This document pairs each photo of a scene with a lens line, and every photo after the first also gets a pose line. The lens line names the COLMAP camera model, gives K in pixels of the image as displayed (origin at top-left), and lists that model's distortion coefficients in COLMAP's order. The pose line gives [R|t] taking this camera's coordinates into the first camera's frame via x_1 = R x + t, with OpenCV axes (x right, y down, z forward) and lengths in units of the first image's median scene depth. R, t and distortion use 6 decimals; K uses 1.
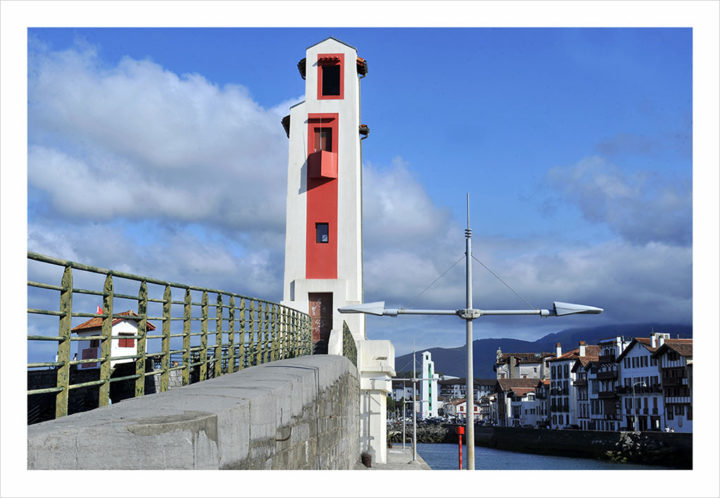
lens RADIAL K [[1236.4, 0, 360.0], [0, 1236.4, 249.0], [0, 0, 1]] dist [0.316367, 0.020270]
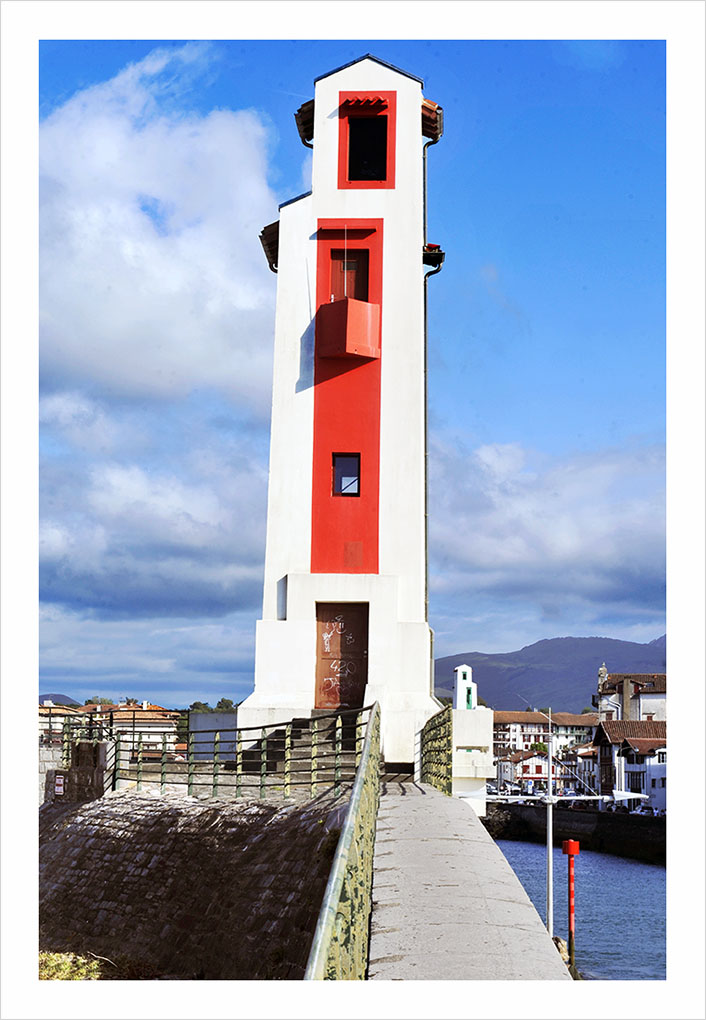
lens RADIAL K [[2196.2, 0, 353.0], [0, 2196.2, 510.0], [0, 0, 1]] dist [0.235013, 0.042124]
pose [[0.999878, 0.011978, 0.010036, -0.034884], [-0.012150, 0.999776, 0.017323, -0.013632], [-0.009826, -0.017442, 0.999800, 0.163288]]
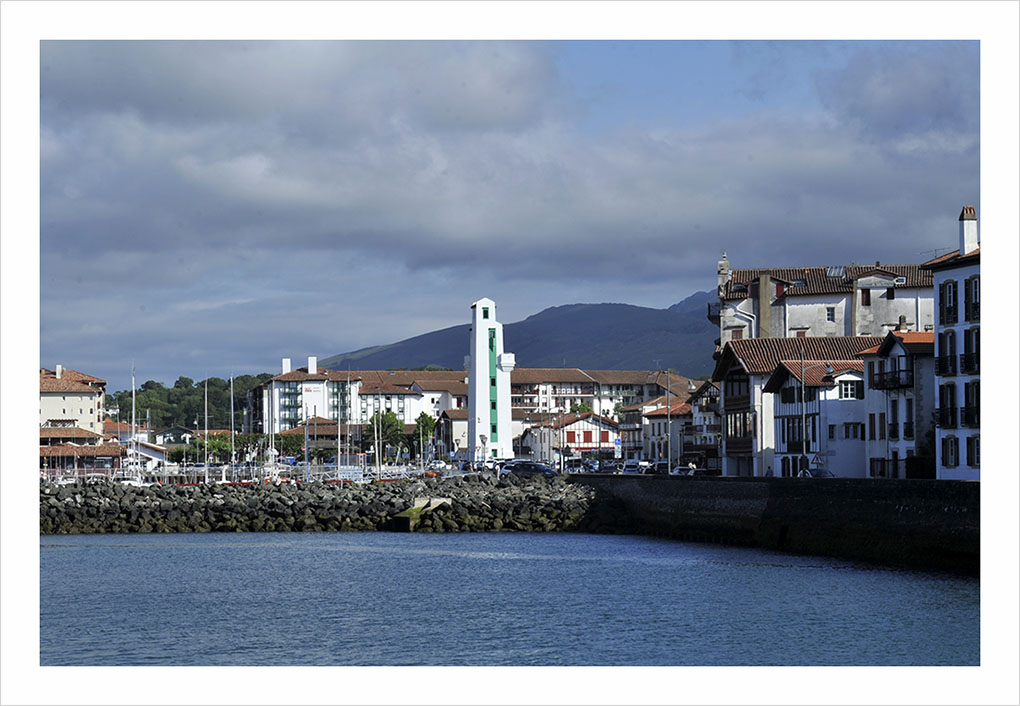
lens RADIAL K [[2196.2, 0, 510.0], [0, 2196.2, 353.0], [0, 0, 1]] dist [0.235013, 0.042124]
pose [[0.995981, -0.010243, 0.088974, -0.009200], [0.002825, 0.996537, 0.083097, 0.242154], [-0.089517, -0.082511, 0.992562, 1.715970]]
